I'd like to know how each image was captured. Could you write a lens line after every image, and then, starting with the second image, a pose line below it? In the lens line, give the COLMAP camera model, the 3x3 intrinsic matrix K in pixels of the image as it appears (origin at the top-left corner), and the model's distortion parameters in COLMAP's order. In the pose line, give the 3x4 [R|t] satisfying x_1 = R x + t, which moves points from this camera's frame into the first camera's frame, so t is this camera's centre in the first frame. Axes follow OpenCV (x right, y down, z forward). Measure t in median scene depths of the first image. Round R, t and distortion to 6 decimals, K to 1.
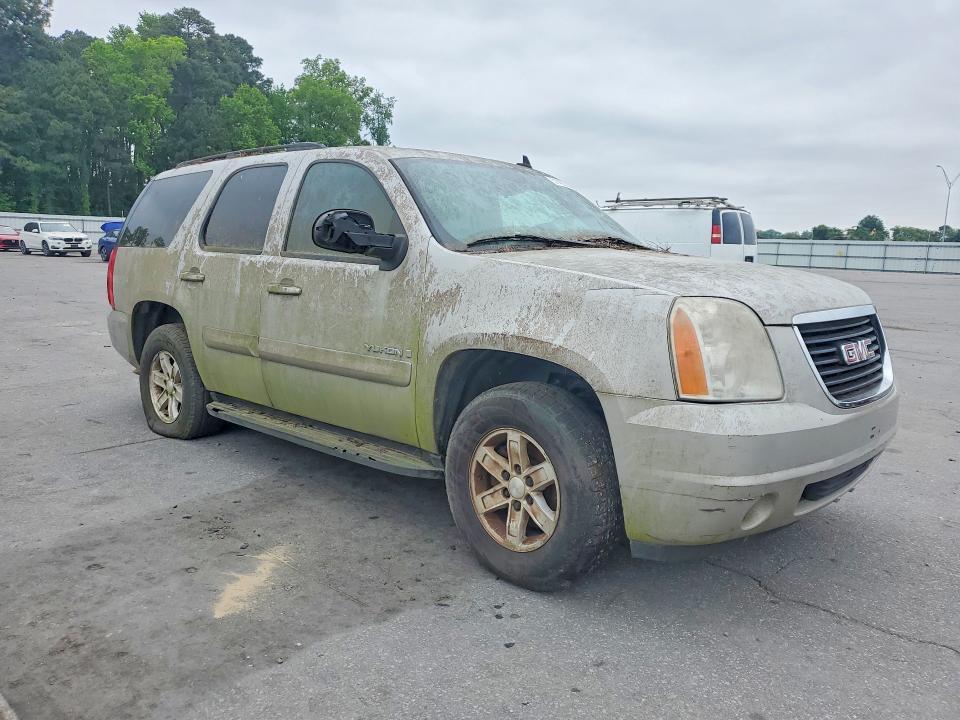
lens RADIAL K [[781.4, 0, 480.0], [0, 781.4, 360.0], [0, 0, 1]] dist [-0.027614, 0.000059]
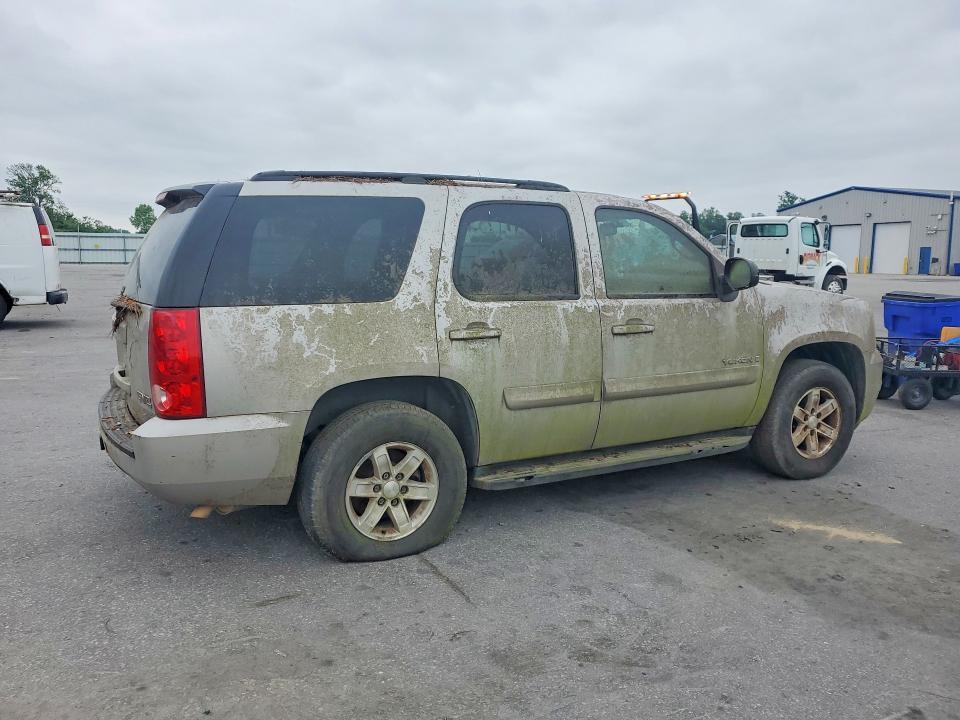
lens RADIAL K [[781.4, 0, 480.0], [0, 781.4, 360.0], [0, 0, 1]] dist [-0.027614, 0.000059]
pose [[0.315525, -0.162718, 0.934862, -1.415940], [0.137831, 0.982599, 0.124507, -0.226243], [-0.938854, 0.089568, 0.332462, 0.906944]]
